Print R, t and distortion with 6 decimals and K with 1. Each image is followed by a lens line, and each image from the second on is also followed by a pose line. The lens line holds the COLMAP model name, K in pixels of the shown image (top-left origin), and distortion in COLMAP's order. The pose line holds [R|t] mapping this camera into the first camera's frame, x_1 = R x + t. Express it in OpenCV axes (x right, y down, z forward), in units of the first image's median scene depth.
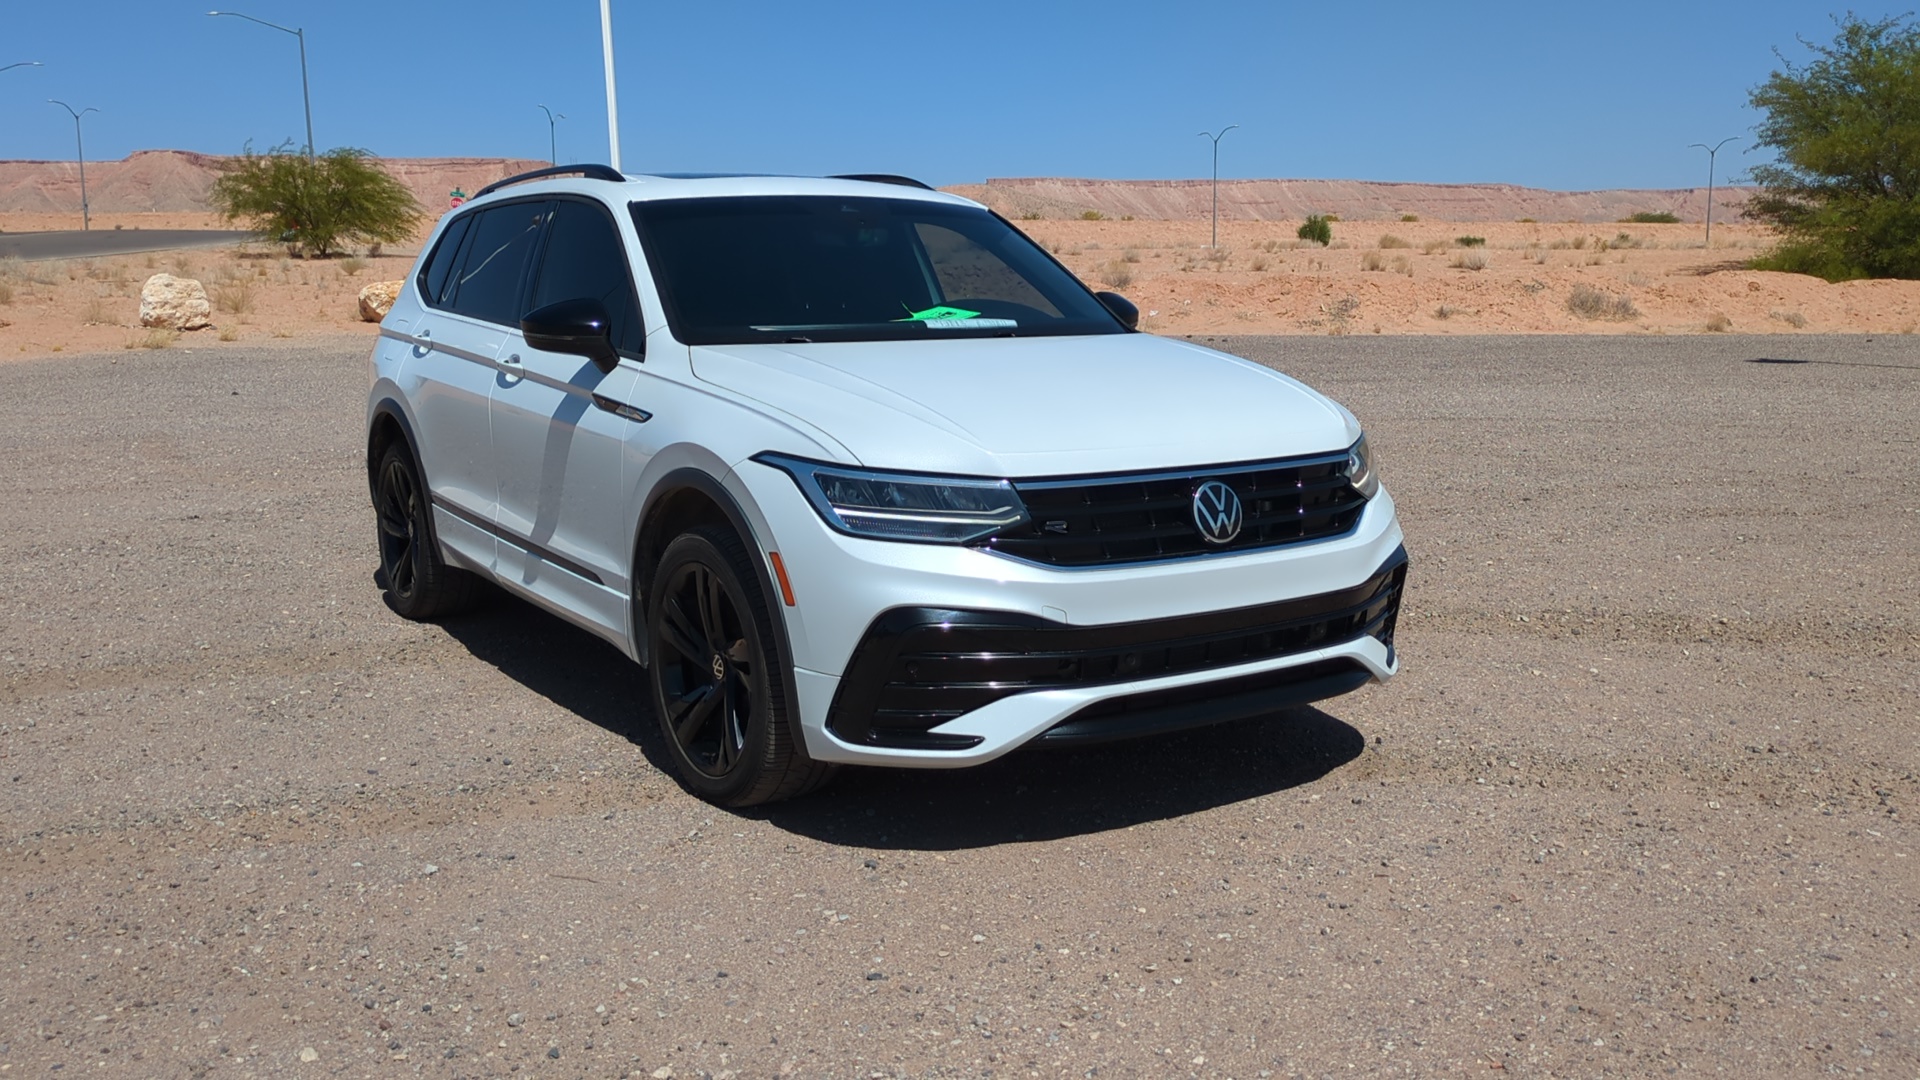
lens RADIAL K [[1650.3, 0, 992.1], [0, 1650.3, 548.6], [0, 0, 1]] dist [0.061179, -0.076733]
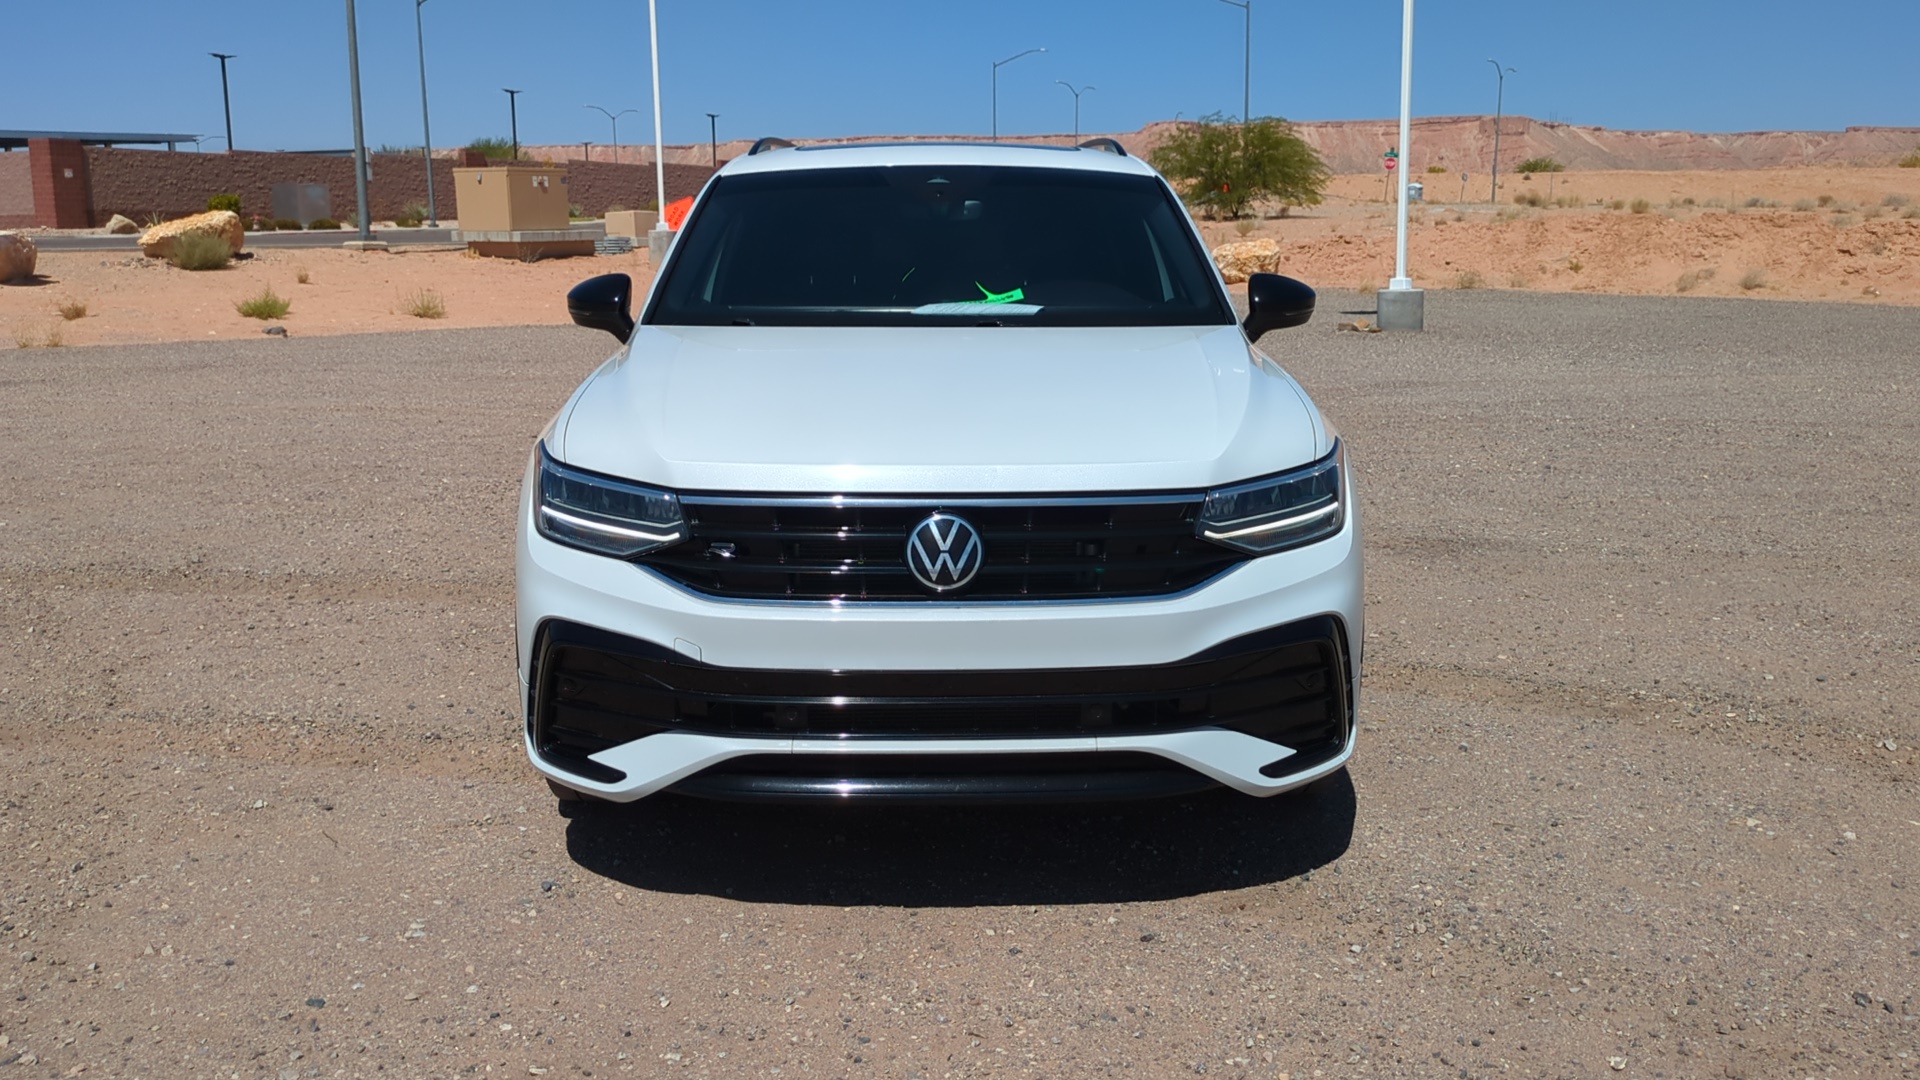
lens RADIAL K [[1650.3, 0, 977.1], [0, 1650.3, 548.3], [0, 0, 1]] dist [0.061179, -0.076733]
pose [[0.843010, 0.102913, -0.527961, 0.442219], [-0.090272, 0.994674, 0.049749, -0.050165], [0.530269, 0.005721, 0.847810, 0.237966]]
